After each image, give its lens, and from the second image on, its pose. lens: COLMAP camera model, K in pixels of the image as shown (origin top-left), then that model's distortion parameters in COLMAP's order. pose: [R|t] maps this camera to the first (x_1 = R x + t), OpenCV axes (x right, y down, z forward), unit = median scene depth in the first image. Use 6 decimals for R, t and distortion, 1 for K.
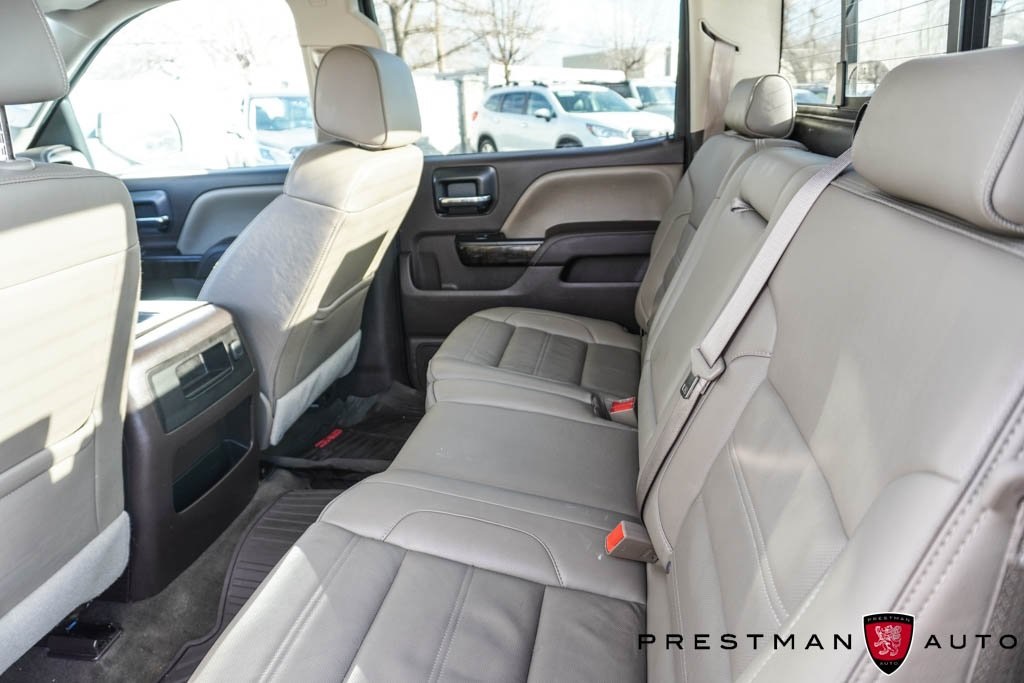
lens RADIAL K [[684.3, 0, 508.6], [0, 684.3, 341.5], [0, 0, 1]] dist [-0.029192, 0.010282]
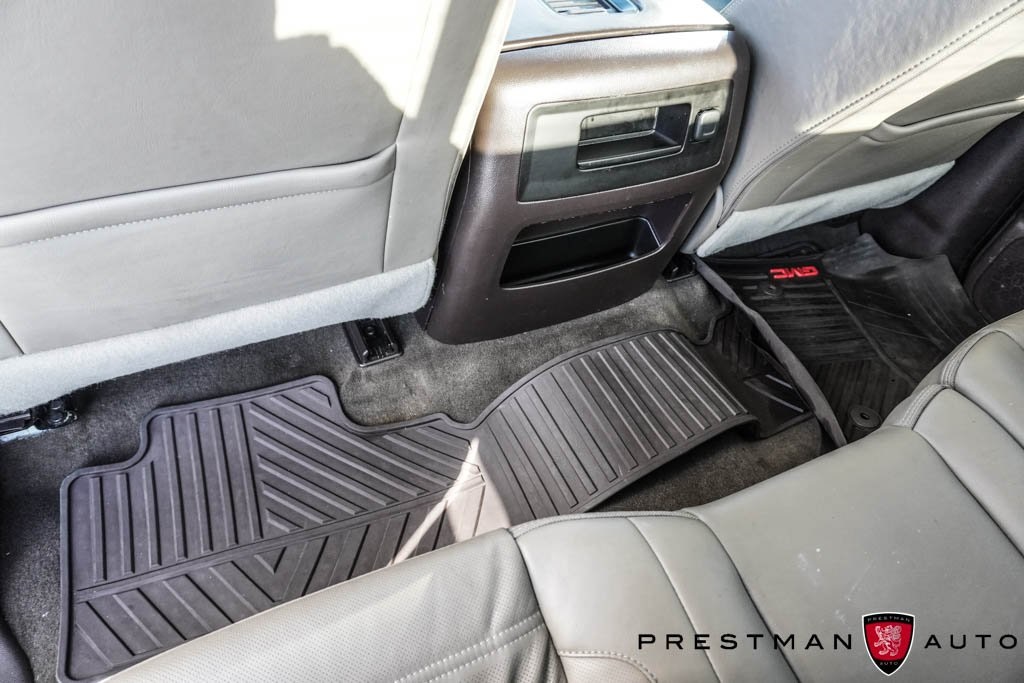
lens RADIAL K [[684.3, 0, 511.6], [0, 684.3, 340.6], [0, 0, 1]] dist [-0.029192, 0.010282]
pose [[0.566782, 0.689016, -0.451679, -0.061344], [-0.409279, 0.711286, 0.571457, -0.087583], [0.715016, -0.139028, 0.685144, 0.295249]]
